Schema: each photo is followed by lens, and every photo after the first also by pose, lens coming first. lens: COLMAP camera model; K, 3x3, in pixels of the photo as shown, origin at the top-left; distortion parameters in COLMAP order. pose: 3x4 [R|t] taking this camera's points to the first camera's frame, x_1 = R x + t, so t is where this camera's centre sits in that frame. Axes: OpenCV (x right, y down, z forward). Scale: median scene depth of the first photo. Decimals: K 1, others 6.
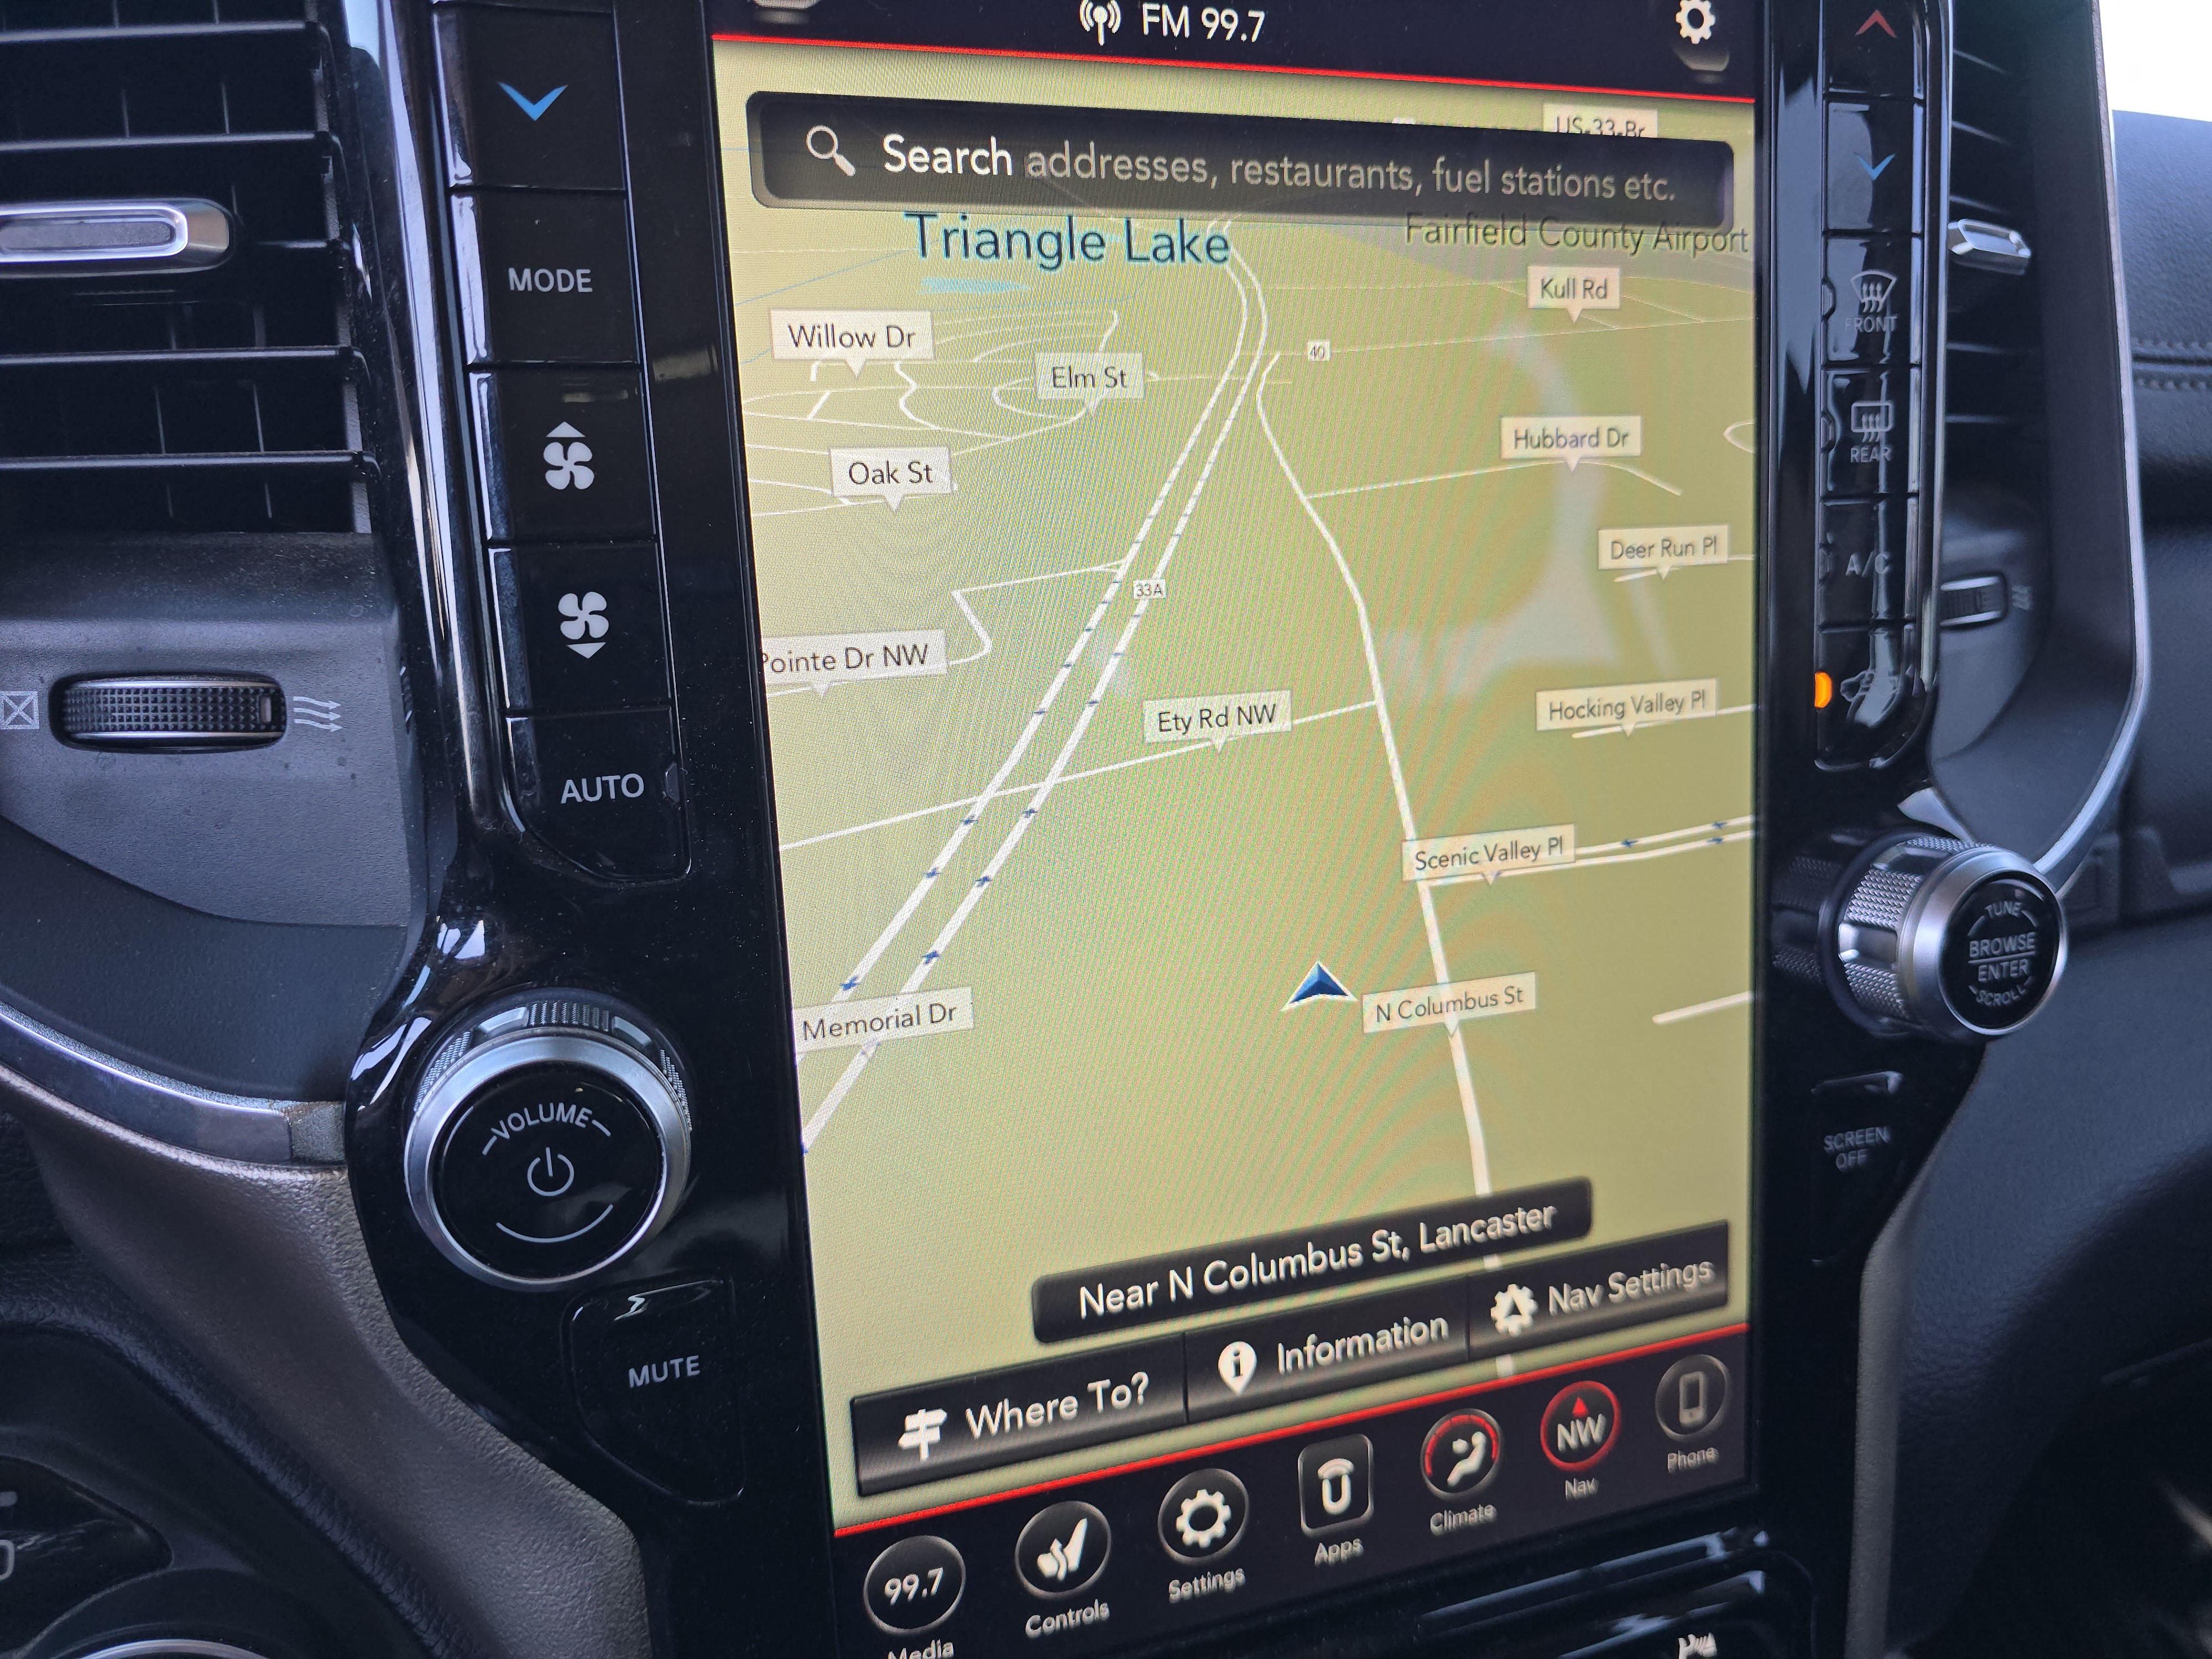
lens RADIAL K [[1459.8, 0, 1106.0], [0, 1459.8, 829.5], [0, 0, 1]] dist [0.003025, -0.003030]
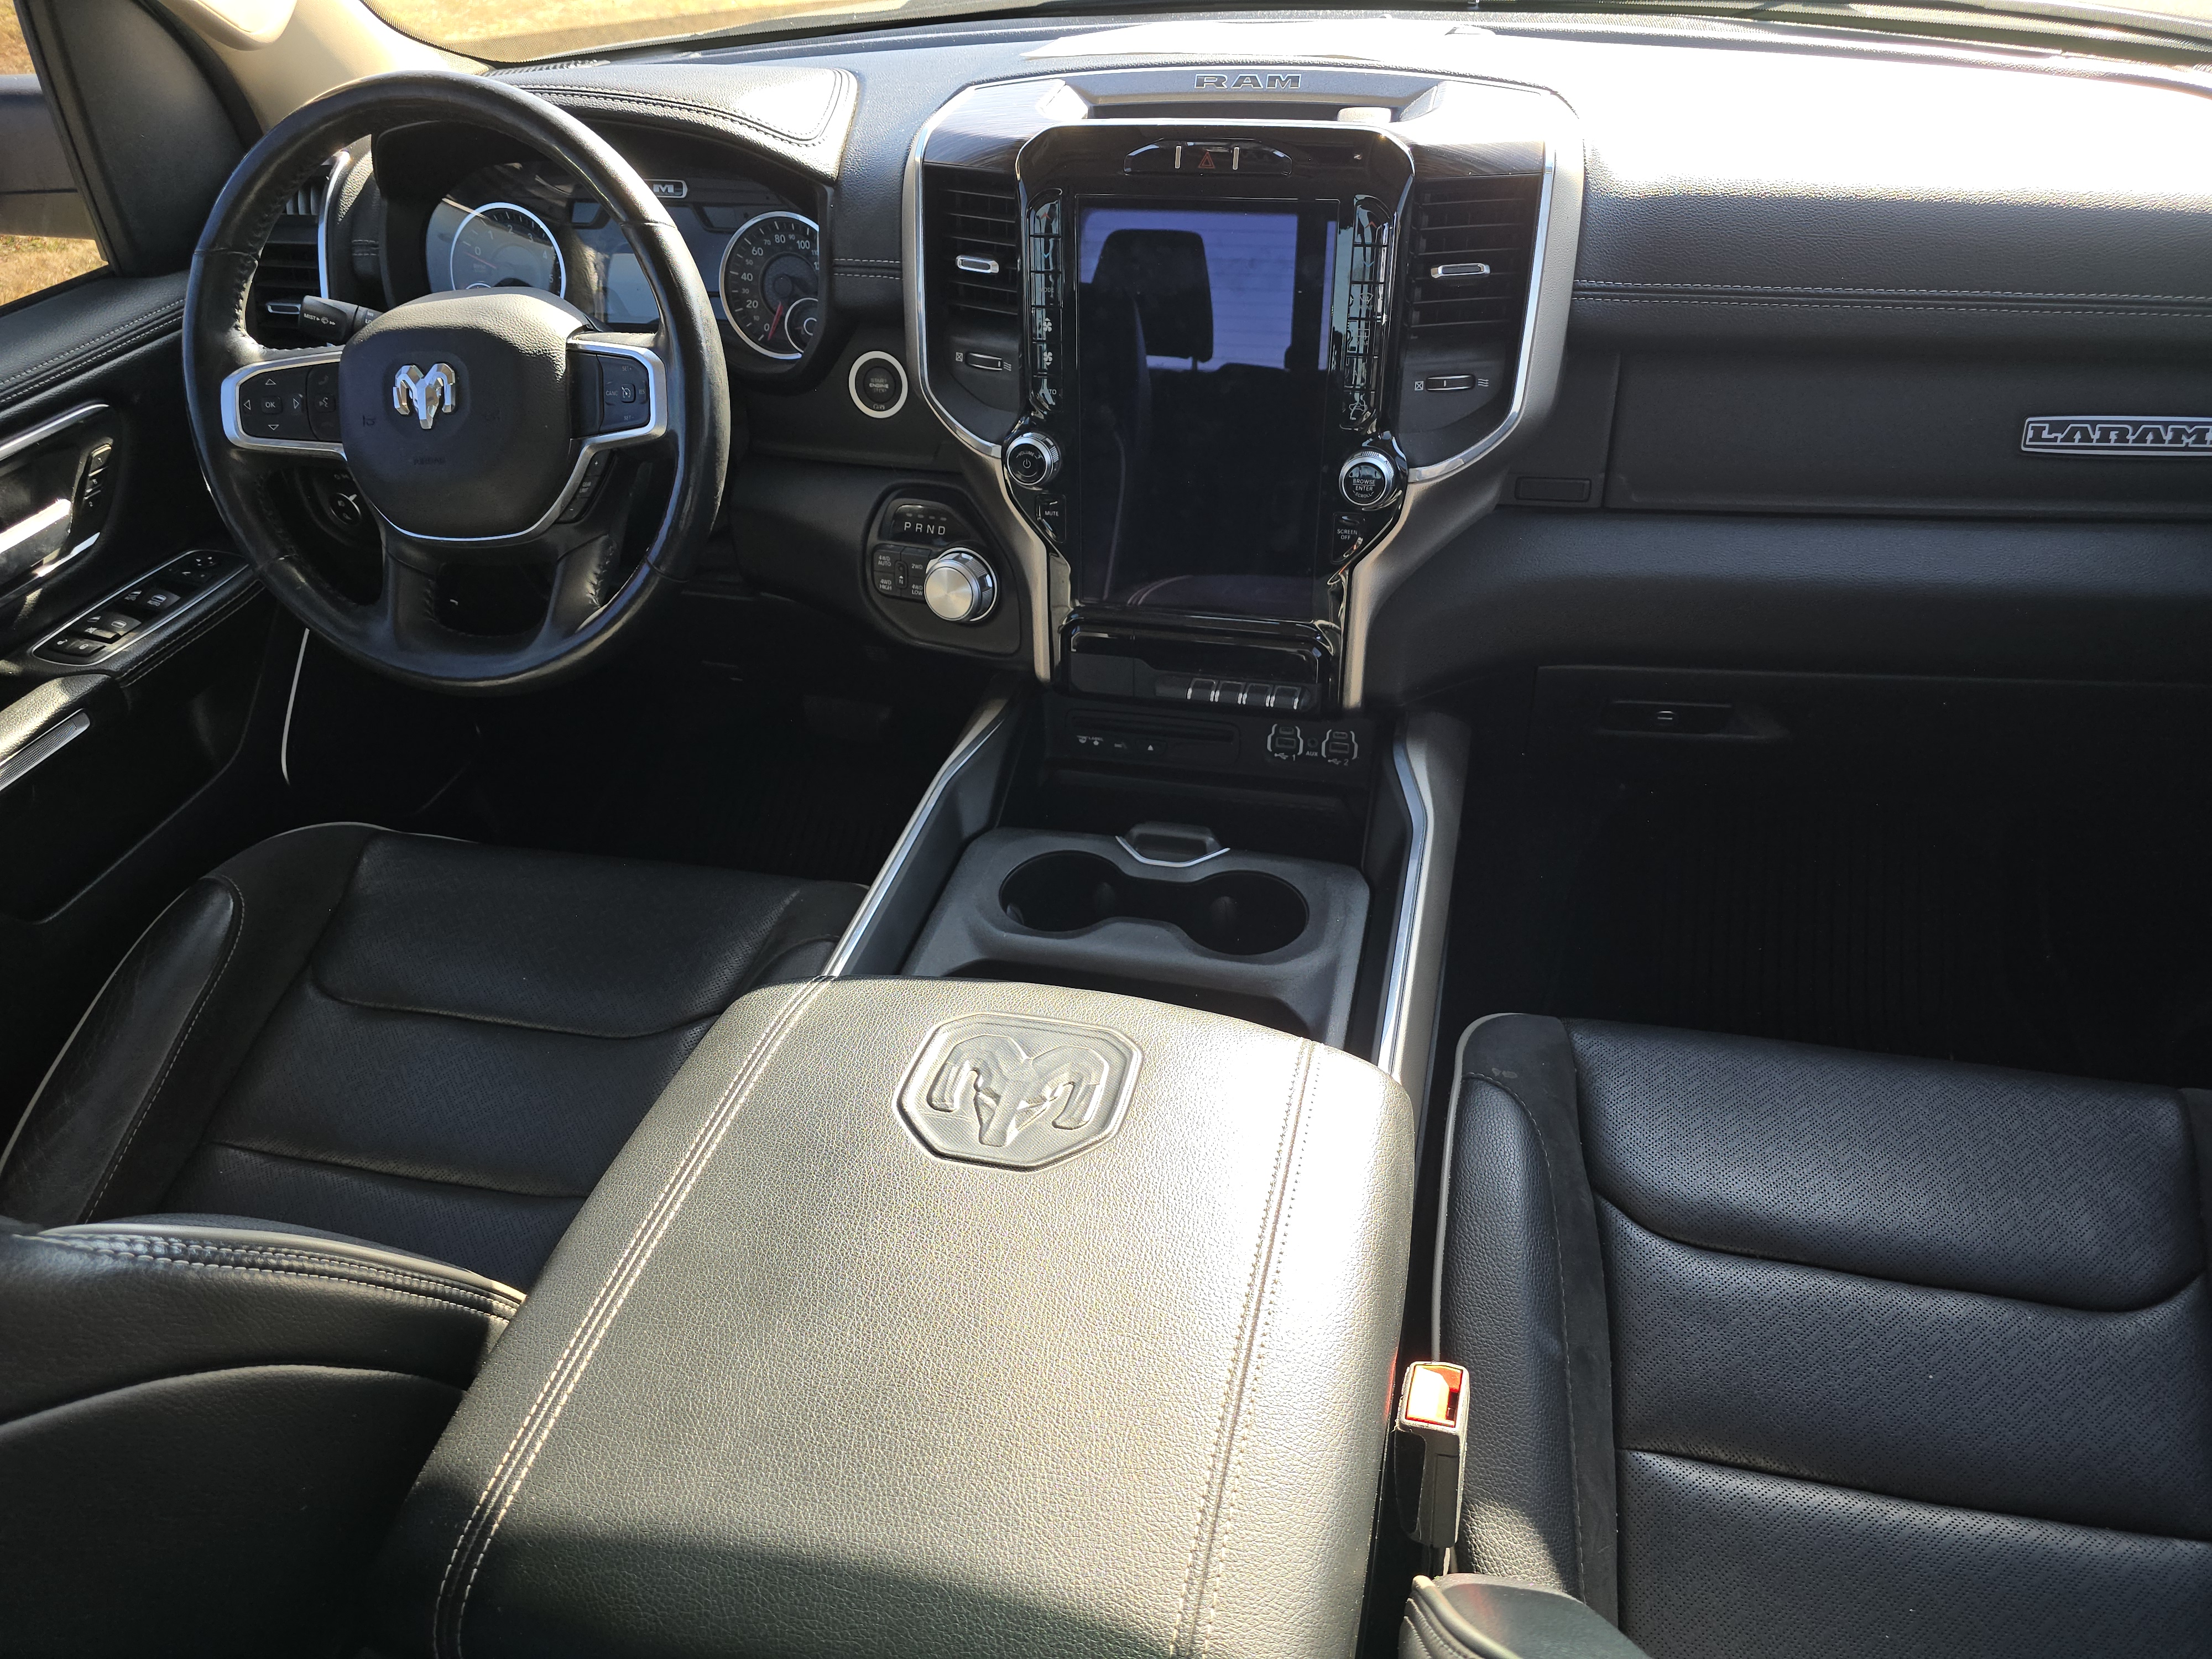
lens RADIAL K [[1483.0, 0, 1106.0], [0, 1483.0, 829.5], [0, 0, 1]] dist [0.066825, -0.055474]
pose [[0.849073, 0.279125, -0.448513, 2.202621], [-0.126103, 0.931560, 0.341019, -0.339368], [0.513004, -0.232991, 0.826161, -3.024185]]
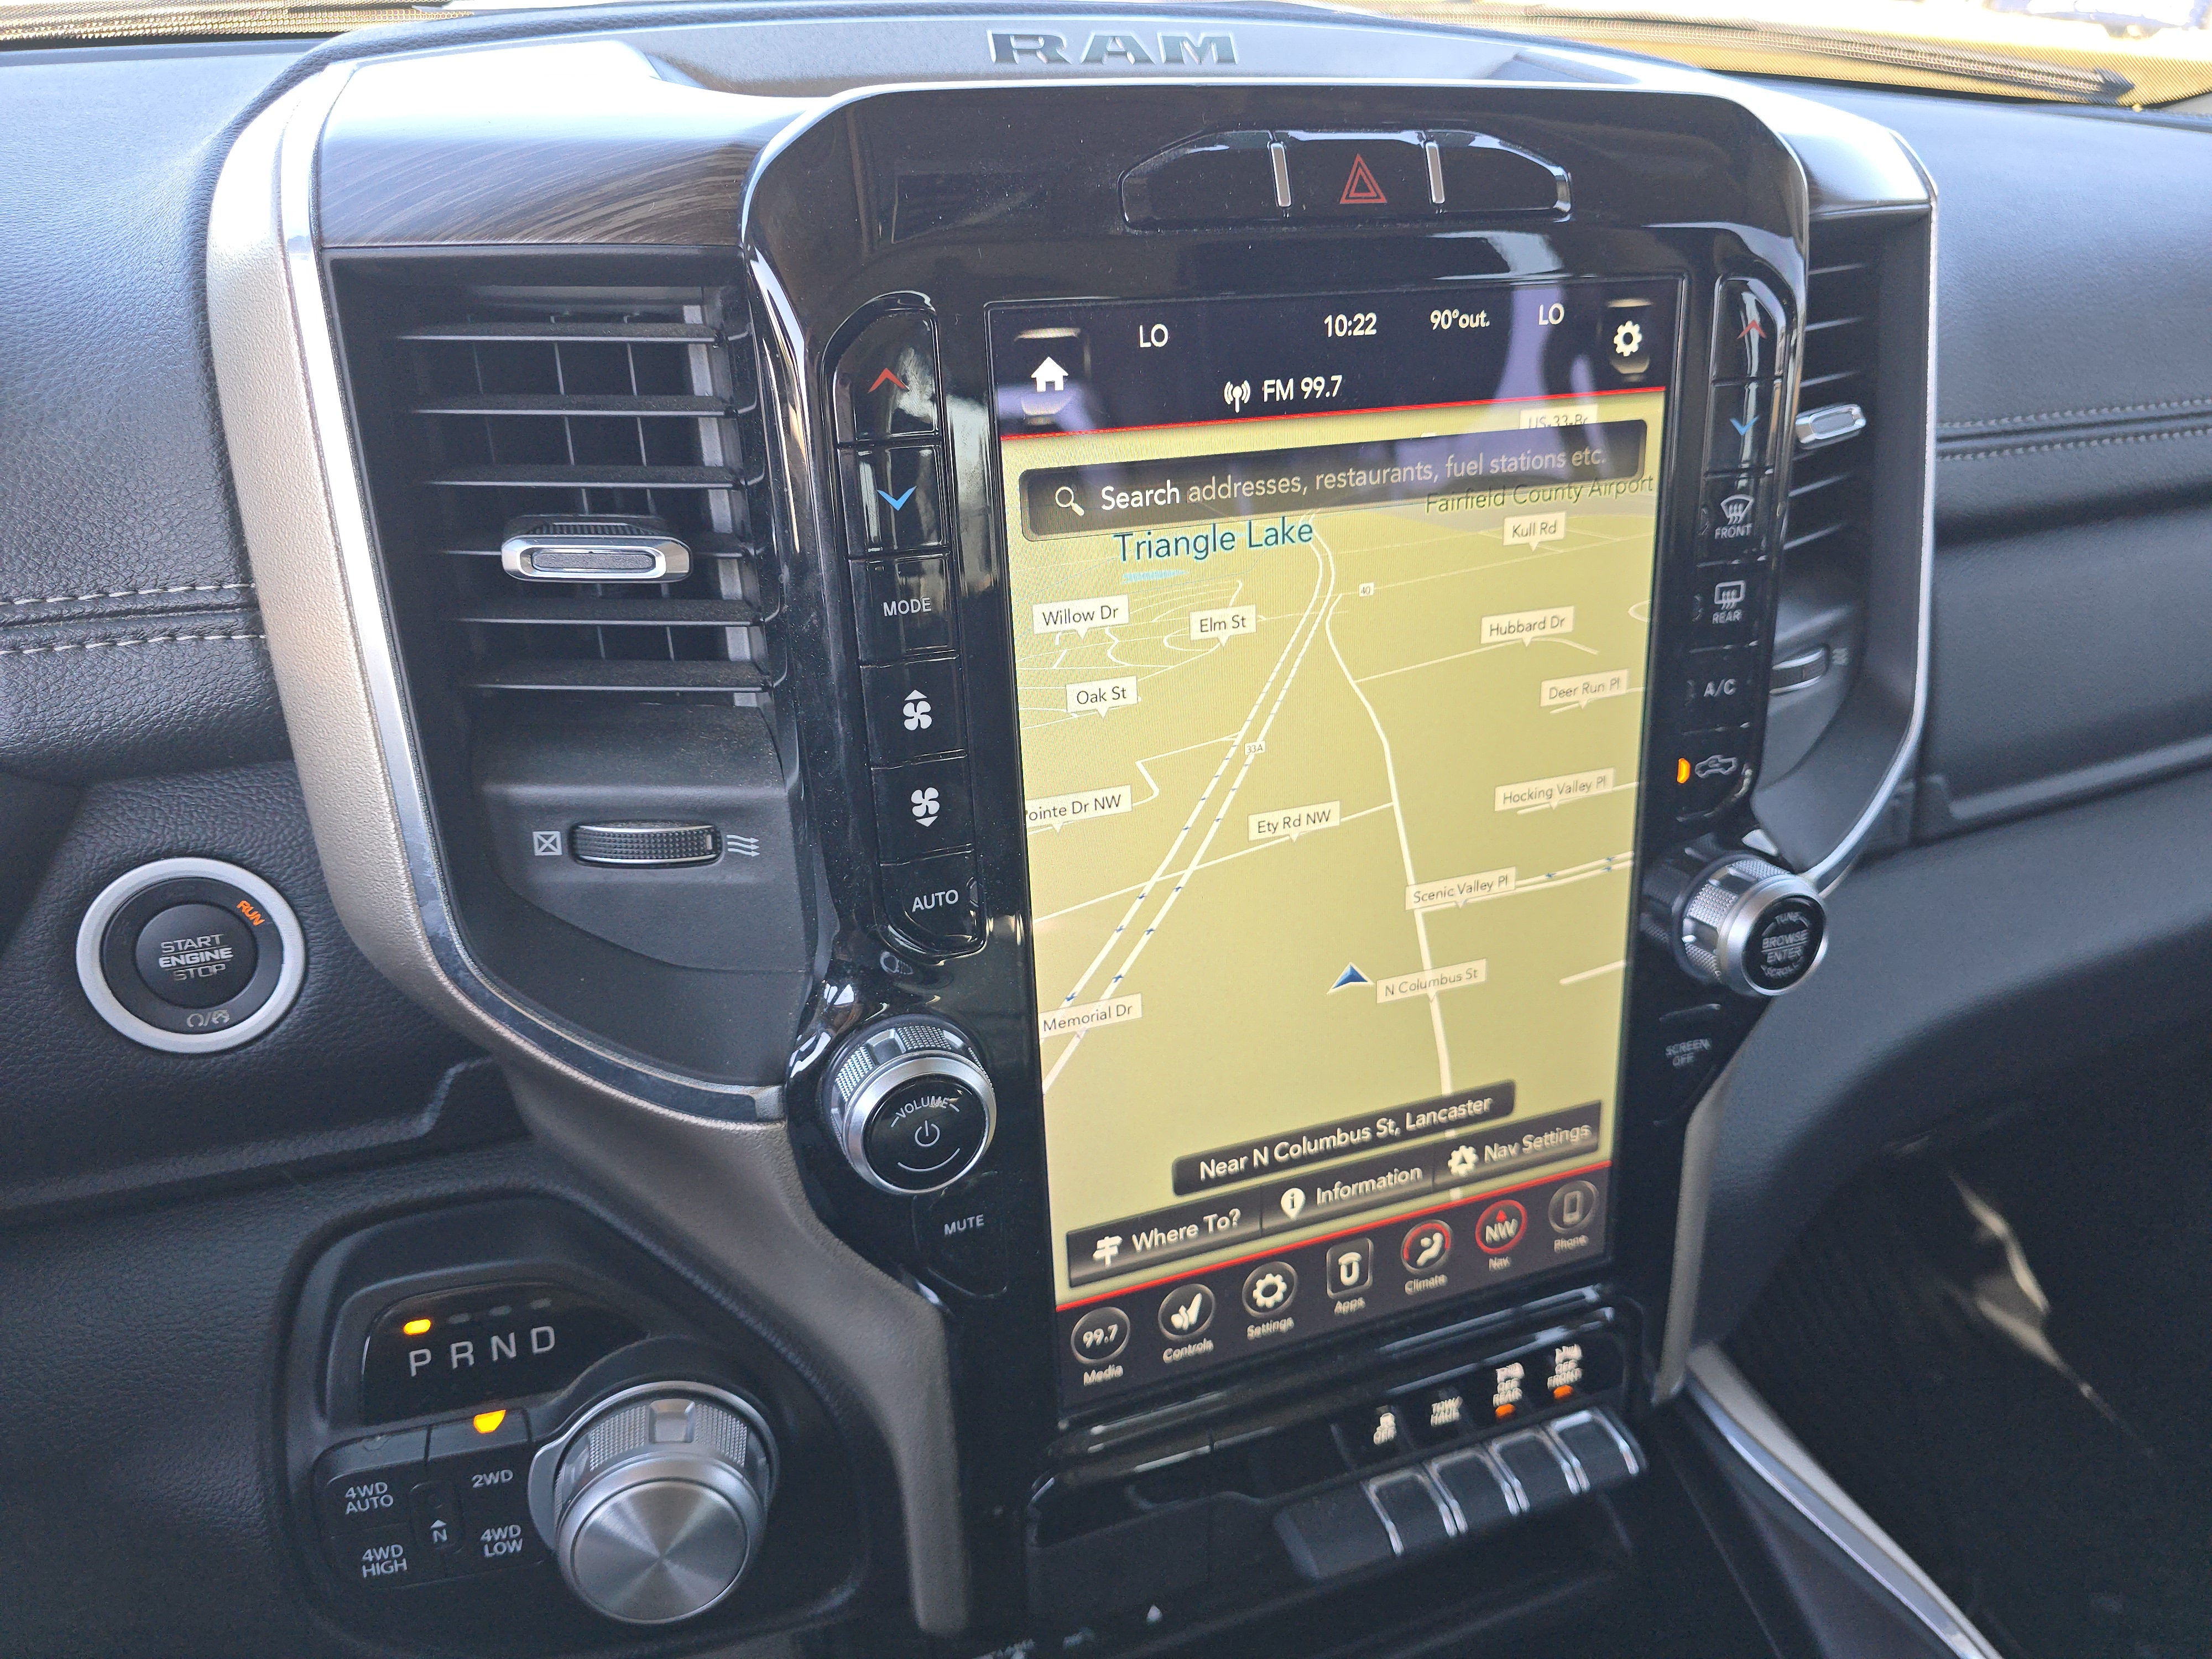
lens RADIAL K [[1507.4, 0, 1106.0], [0, 1507.4, 829.5], [0, 0, 1]] dist [0.067573, -0.095049]
pose [[0.998667, -0.011287, 0.050367, -0.198547], [0.001350, 0.981176, 0.193112, -0.365431], [-0.051599, -0.192787, 0.979883, -0.556808]]
